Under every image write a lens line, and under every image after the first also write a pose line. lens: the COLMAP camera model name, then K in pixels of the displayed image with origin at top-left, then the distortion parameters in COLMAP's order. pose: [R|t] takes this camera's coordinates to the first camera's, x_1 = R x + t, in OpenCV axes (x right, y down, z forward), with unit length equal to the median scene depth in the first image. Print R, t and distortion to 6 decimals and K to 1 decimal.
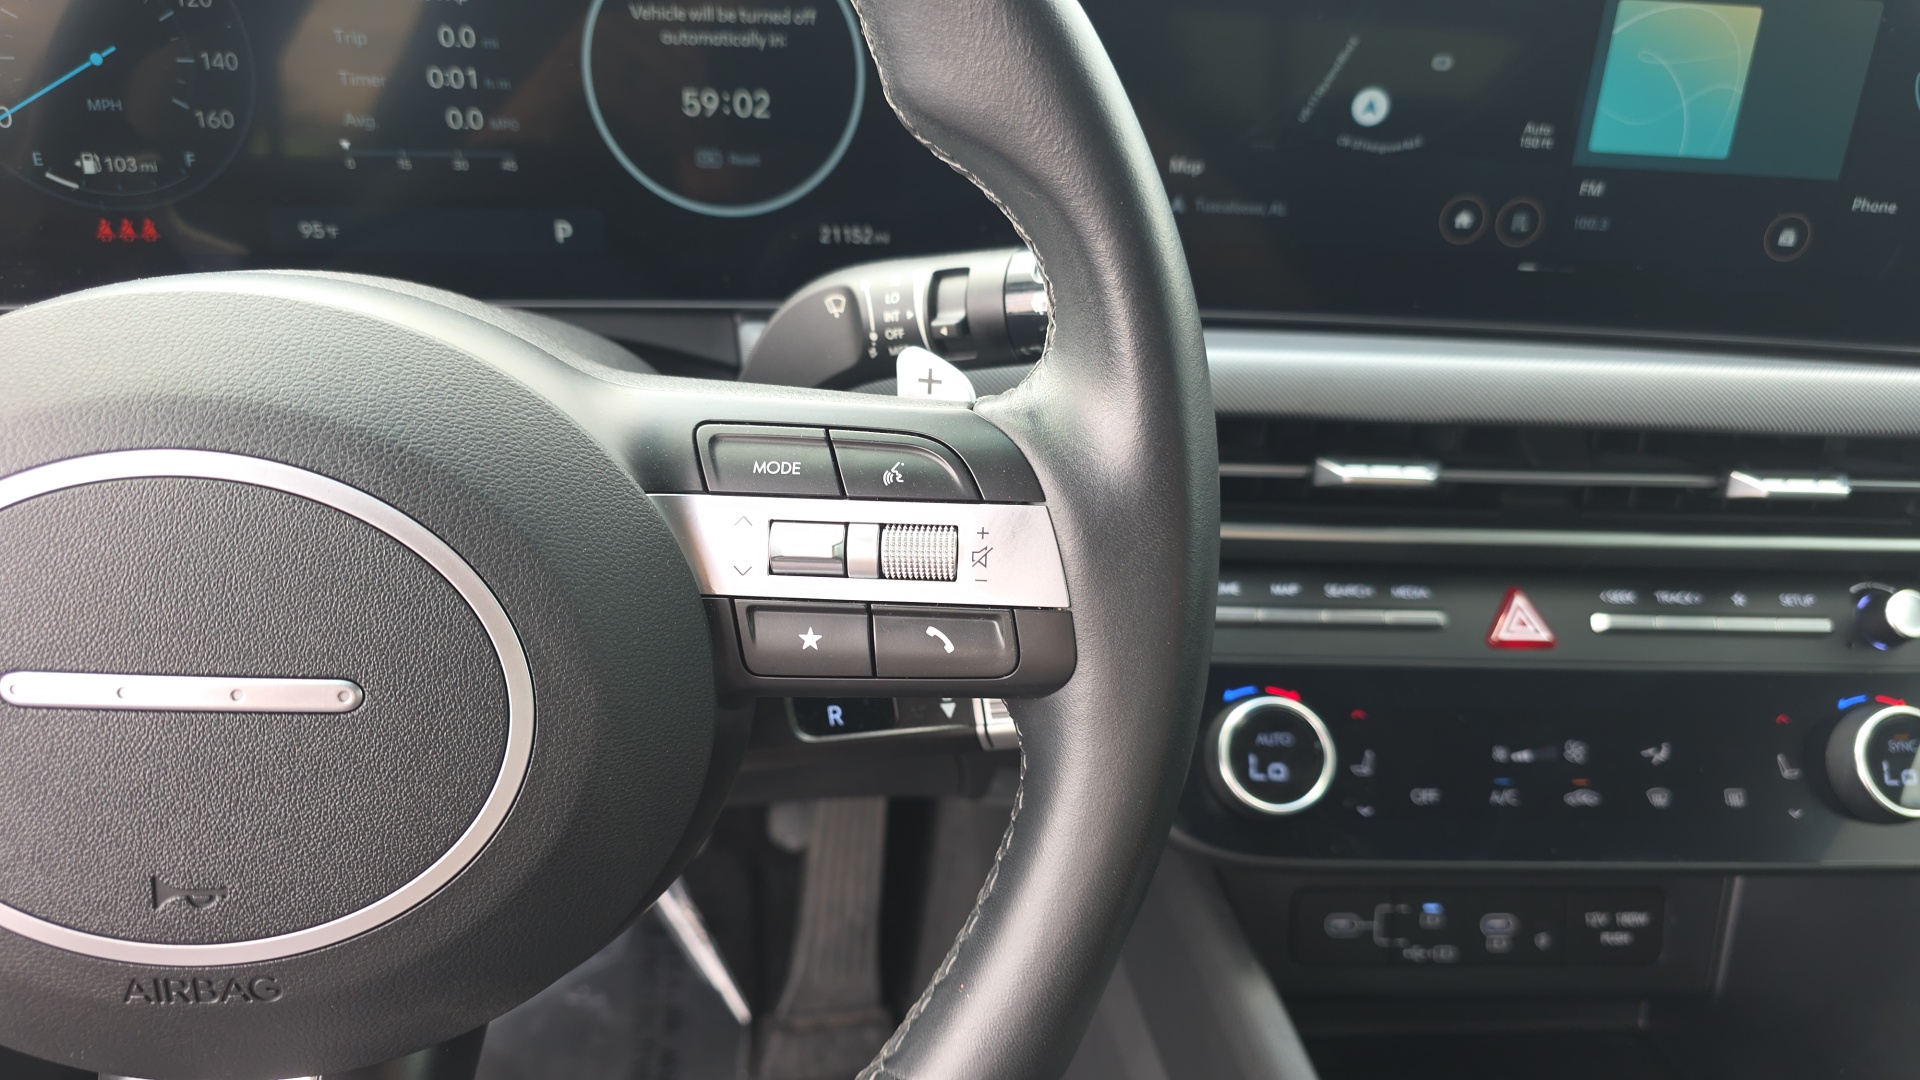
lens RADIAL K [[1347.3, 0, 947.8], [0, 1347.3, 580.4], [0, 0, 1]] dist [0.034126, -0.067183]
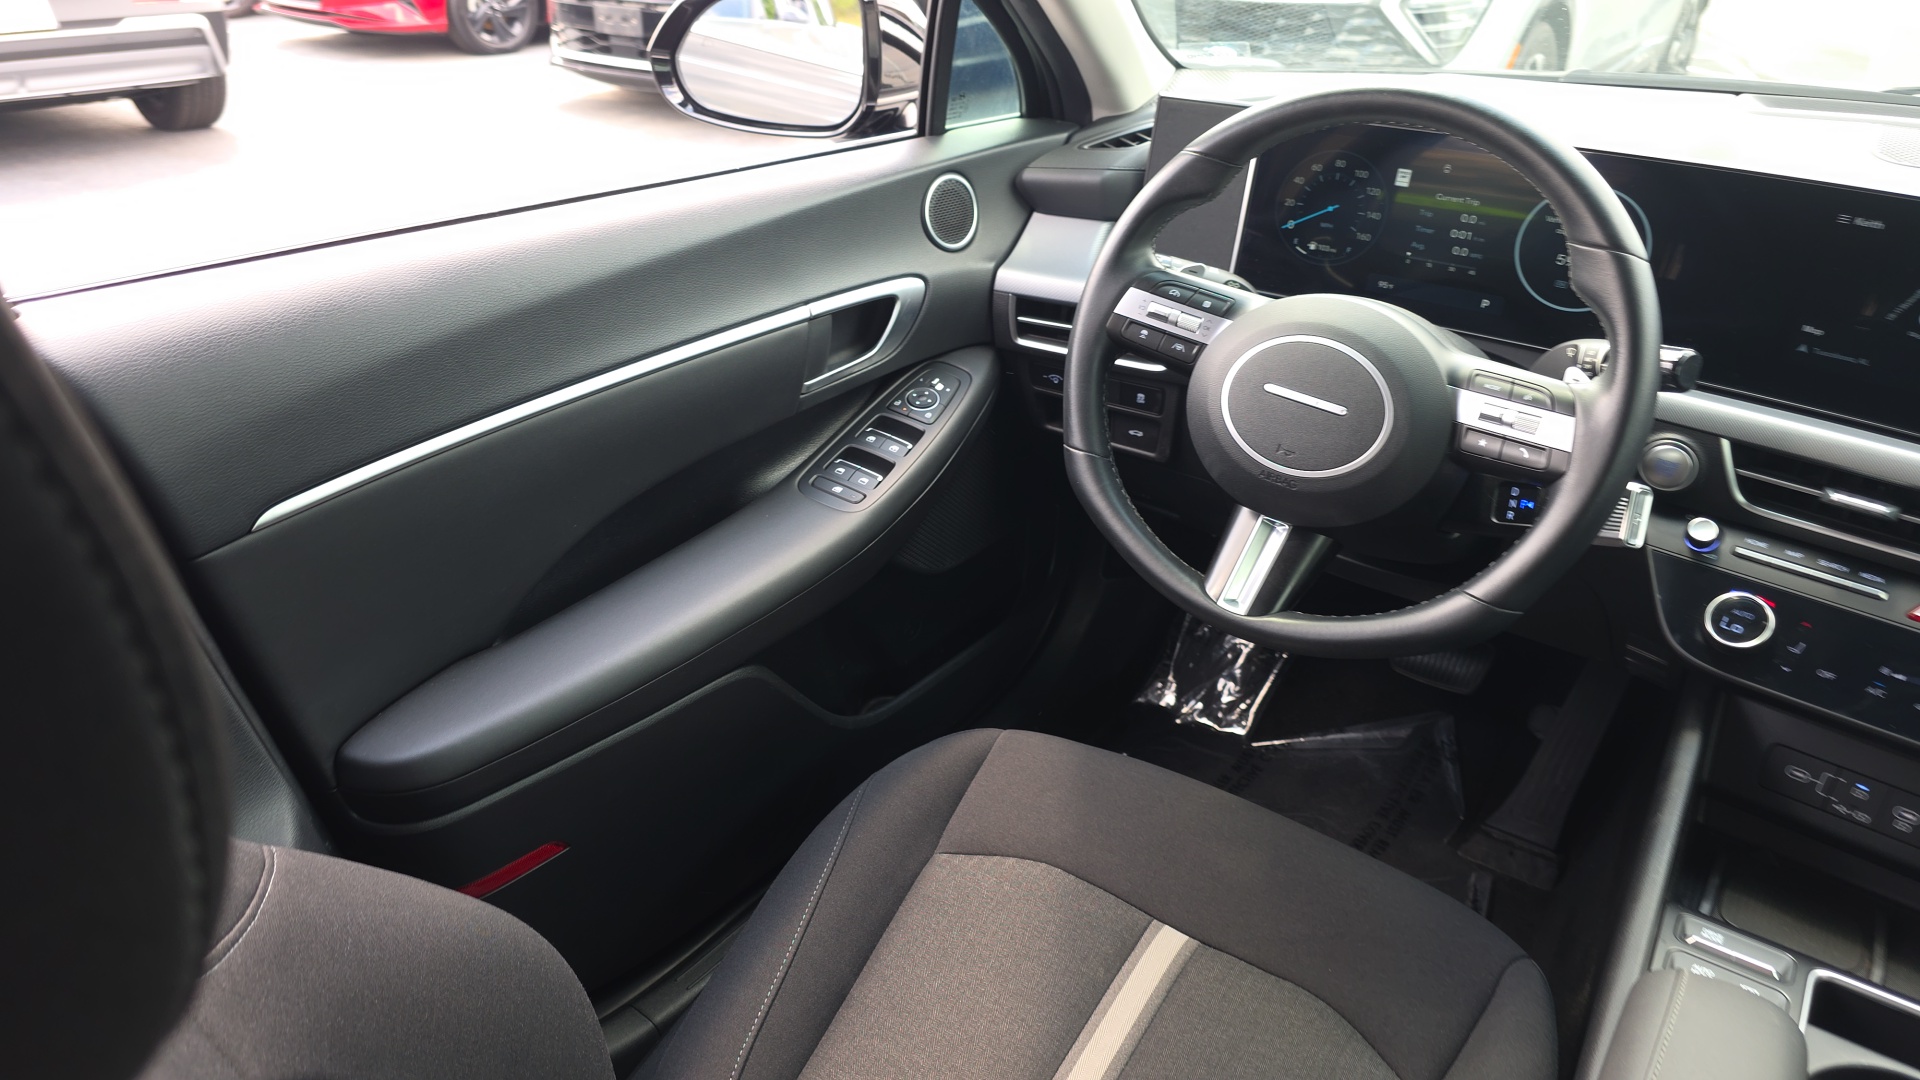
lens RADIAL K [[1314.8, 0, 929.2], [0, 1314.8, 567.5], [0, 0, 1]] dist [0.058917, -0.059778]
pose [[0.713911, 0.311382, -0.627194, 0.597496], [-0.335155, 0.938377, 0.084380, 0.290261], [0.614818, 0.149967, 0.774279, -1.266279]]
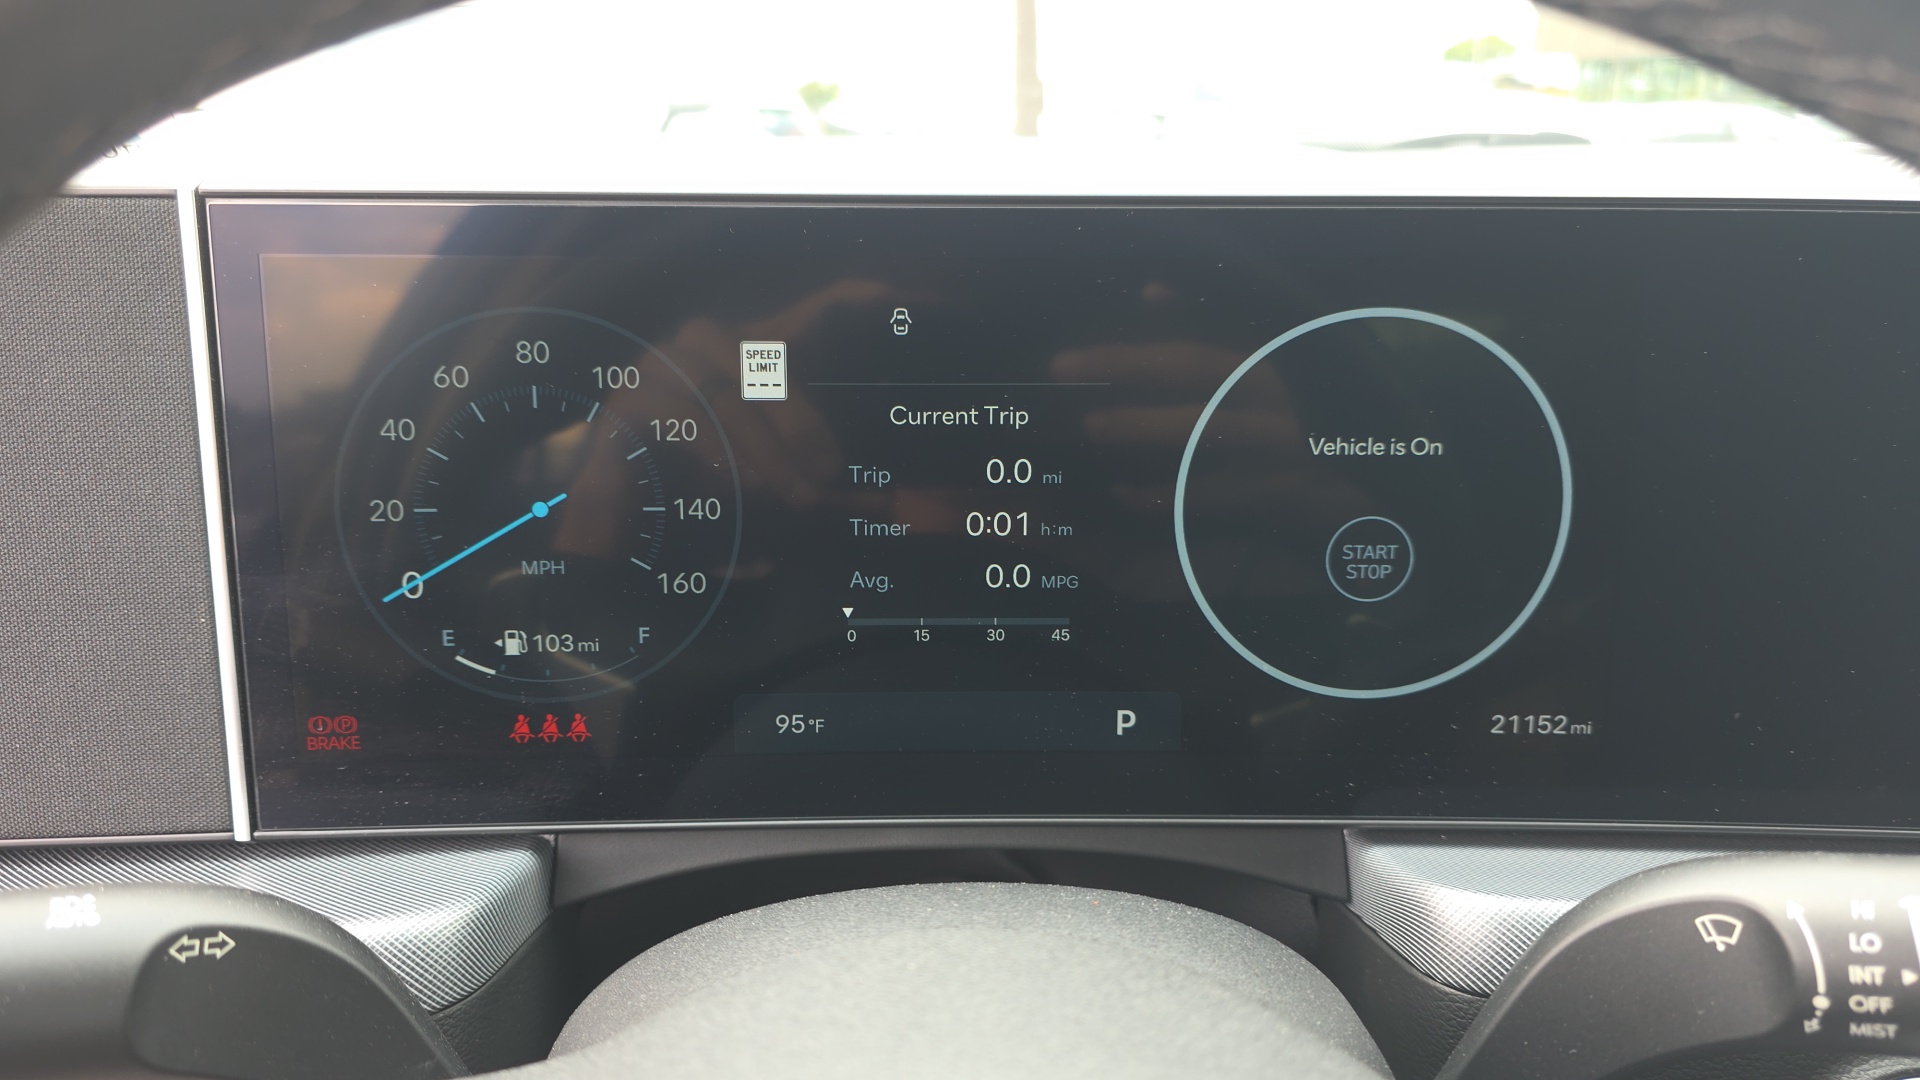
lens RADIAL K [[1338.9, 0, 953.4], [0, 1338.9, 567.2], [0, 0, 1]] dist [0.057544, -0.068006]
pose [[0.990199, -0.001698, -0.139654, -0.273820], [-0.027637, 0.977772, -0.207840, -0.187768], [0.136902, 0.209663, 0.968142, 0.289148]]
